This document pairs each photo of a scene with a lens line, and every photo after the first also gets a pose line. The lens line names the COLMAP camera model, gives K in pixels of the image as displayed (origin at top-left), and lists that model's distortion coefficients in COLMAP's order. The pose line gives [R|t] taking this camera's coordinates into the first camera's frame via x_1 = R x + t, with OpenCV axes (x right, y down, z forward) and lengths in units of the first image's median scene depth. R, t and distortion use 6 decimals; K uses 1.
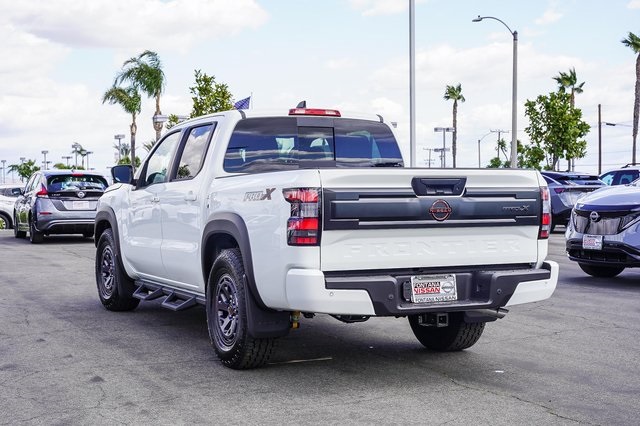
lens RADIAL K [[1028.4, 0, 325.2], [0, 1028.4, 215.6], [0, 0, 1]] dist [0.055210, 0.000000]
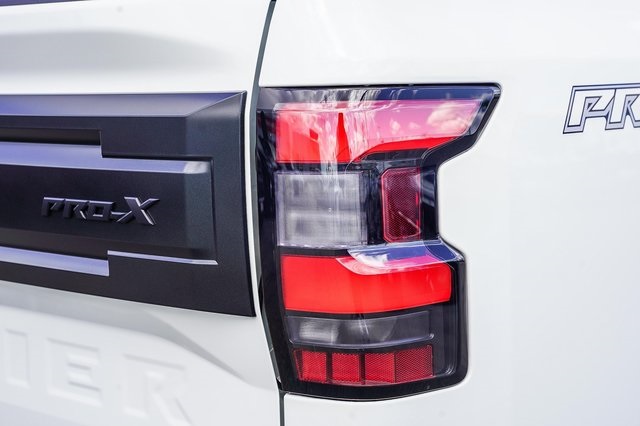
lens RADIAL K [[1239.2, 0, 320.2], [0, 1239.2, 214.6], [0, 0, 1]] dist [0.184068, 0.000000]
pose [[0.337984, 0.109031, -0.934815, 0.420403], [0.015793, 0.992470, 0.121466, -0.033389], [0.941019, -0.055817, 0.333717, 0.982546]]
